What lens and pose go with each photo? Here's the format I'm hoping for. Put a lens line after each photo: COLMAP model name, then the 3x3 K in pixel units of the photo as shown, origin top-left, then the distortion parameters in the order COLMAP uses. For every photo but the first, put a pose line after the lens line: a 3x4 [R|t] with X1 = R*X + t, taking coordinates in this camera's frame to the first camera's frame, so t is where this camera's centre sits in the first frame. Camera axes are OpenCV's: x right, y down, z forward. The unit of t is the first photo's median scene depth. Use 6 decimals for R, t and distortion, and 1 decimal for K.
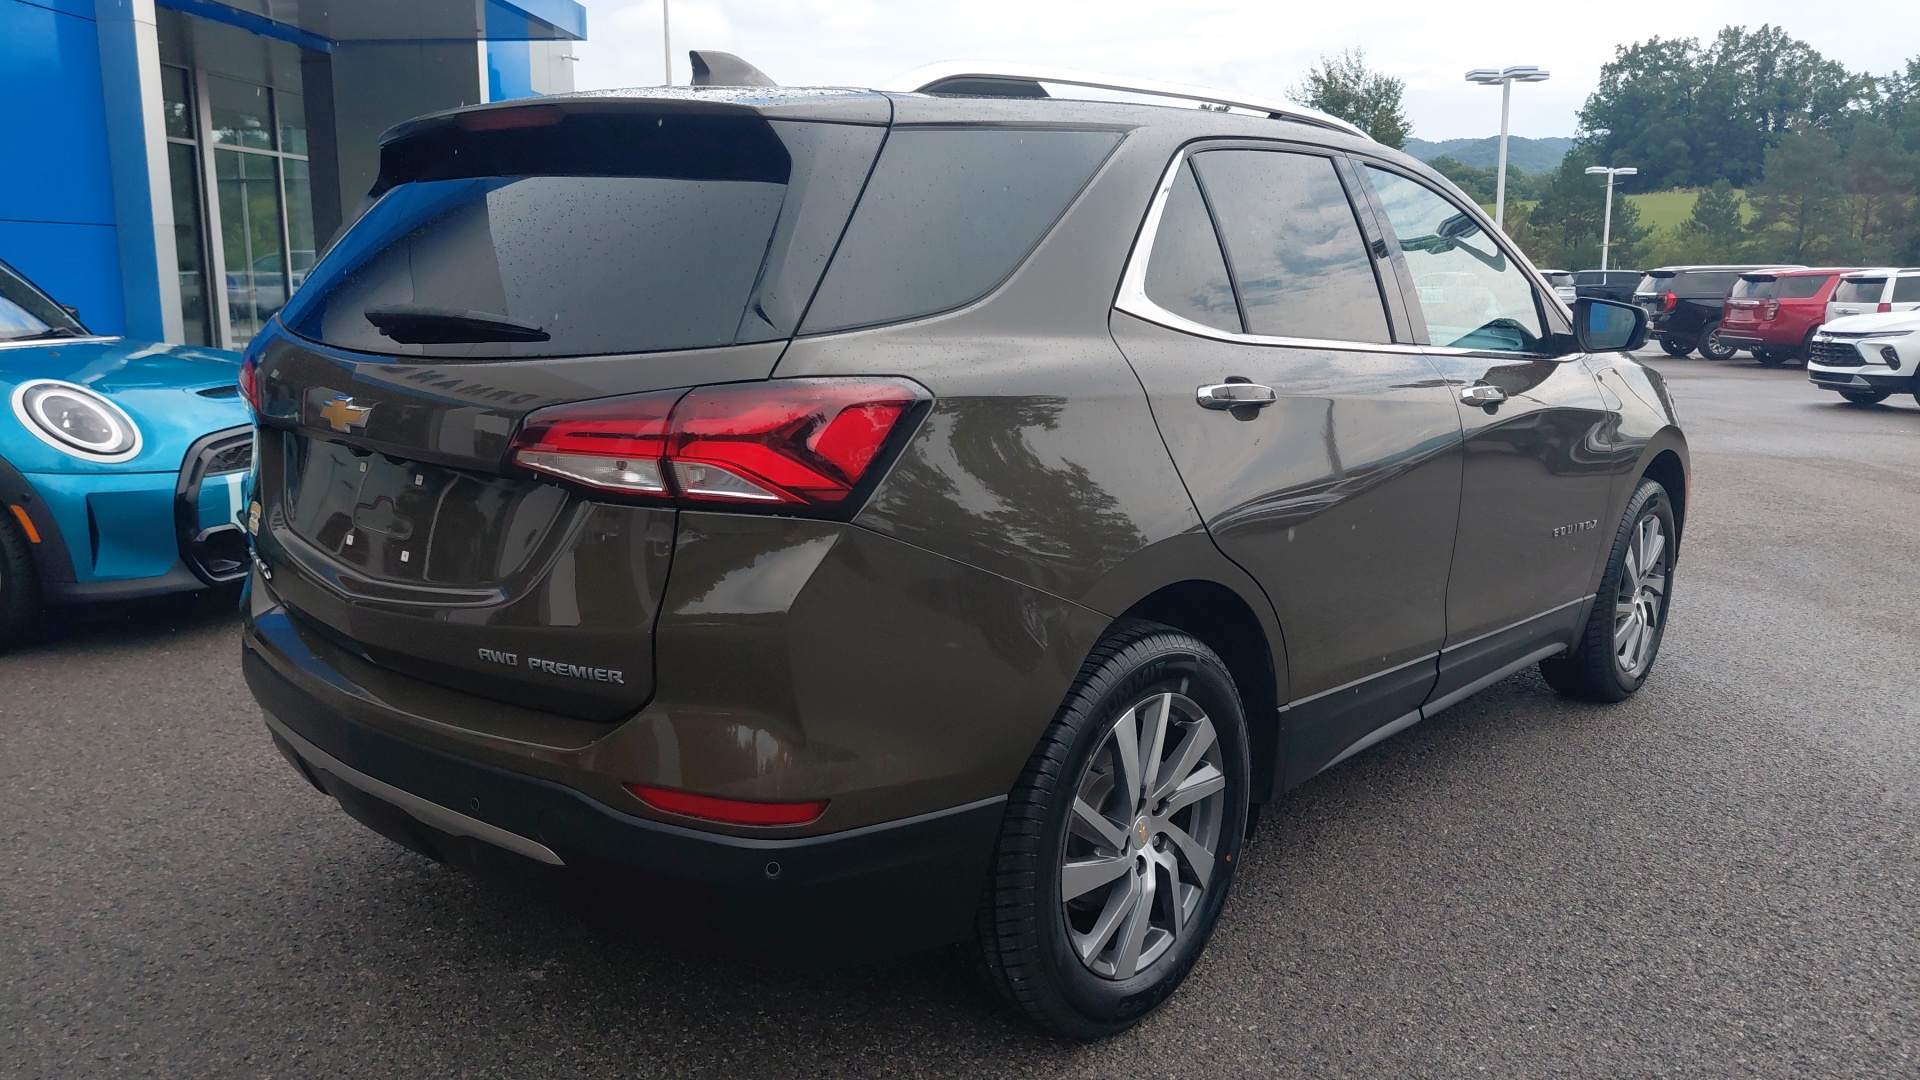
lens RADIAL K [[1440.3, 0, 960.0], [0, 1440.3, 540.0], [0, 0, 1]] dist [-0.016707, -0.007544]
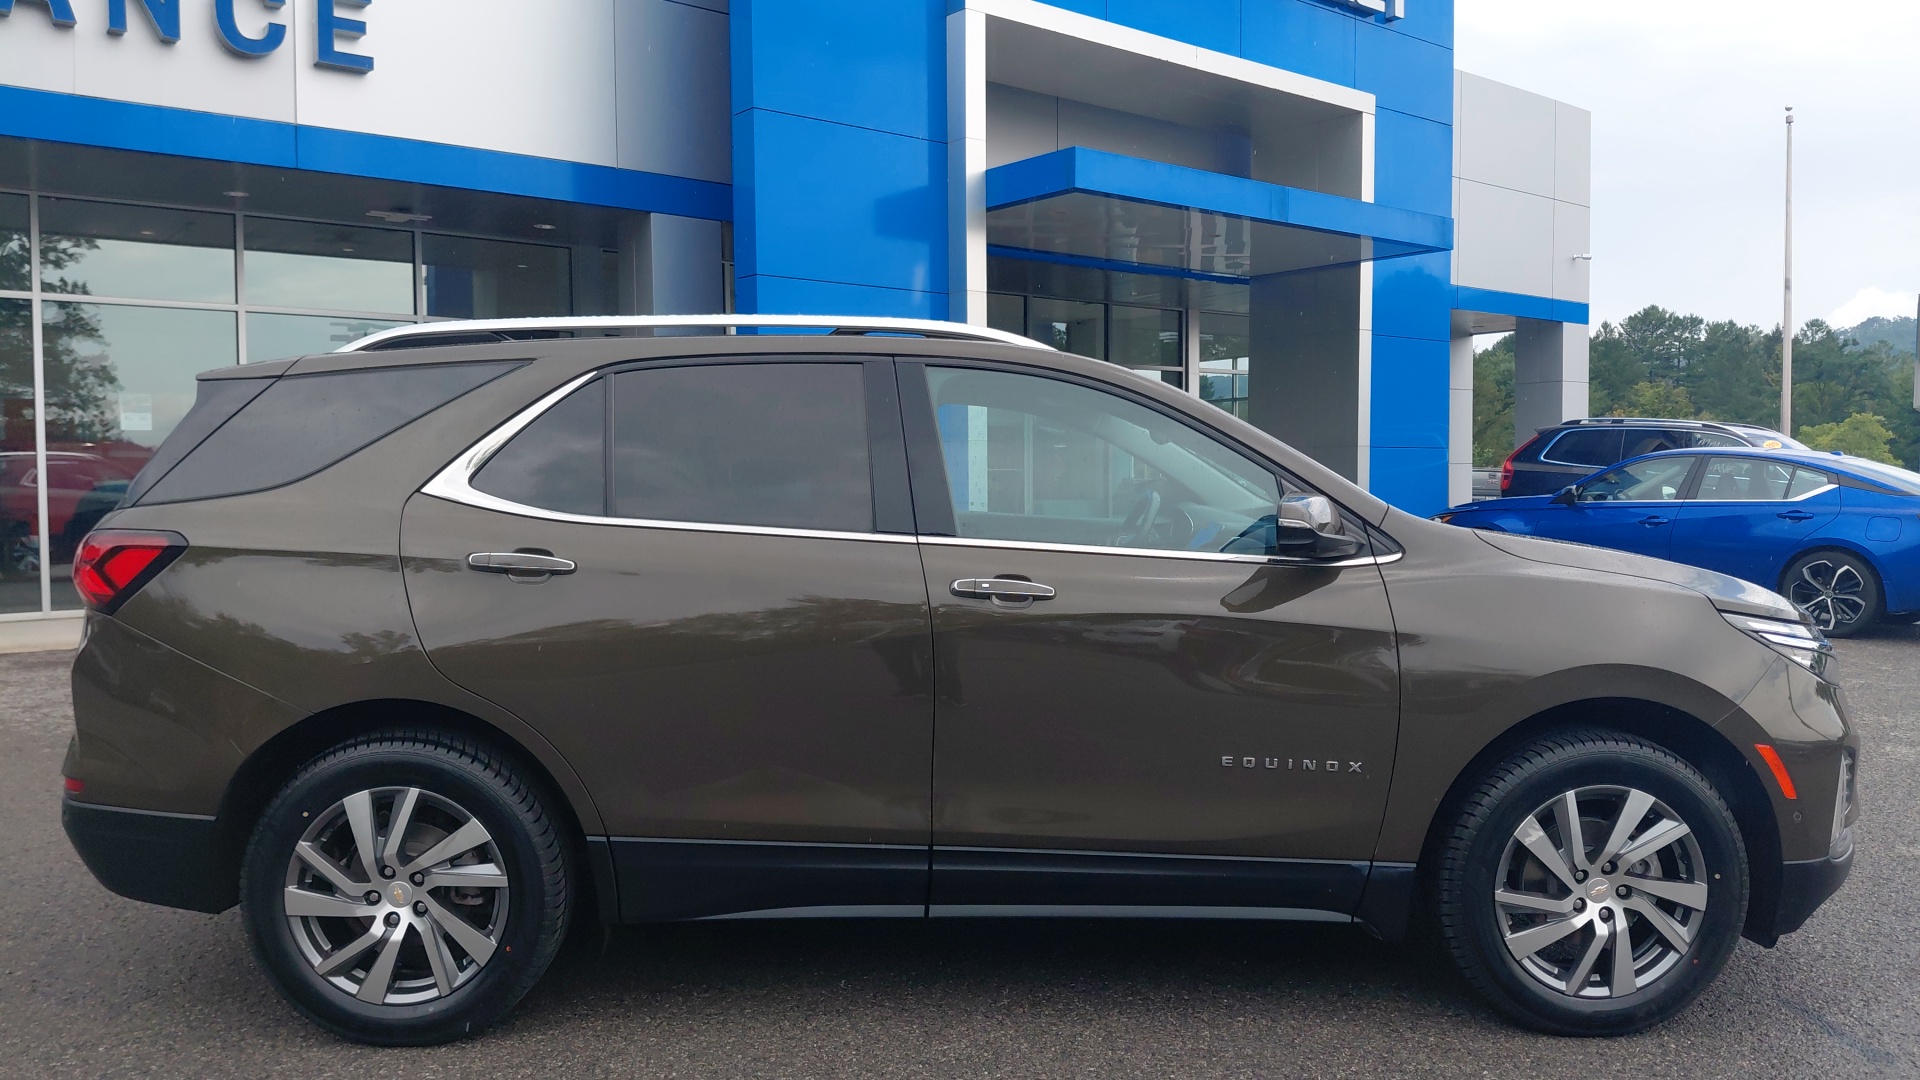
lens RADIAL K [[1416.9, 0, 972.0], [0, 1416.9, 548.0], [0, 0, 1]] dist [0.077751, -0.149134]
pose [[0.684103, 0.030834, -0.728733, 1.338583], [-0.127364, 0.988806, -0.077726, -0.066232], [0.718179, 0.145987, 0.680372, 0.433393]]
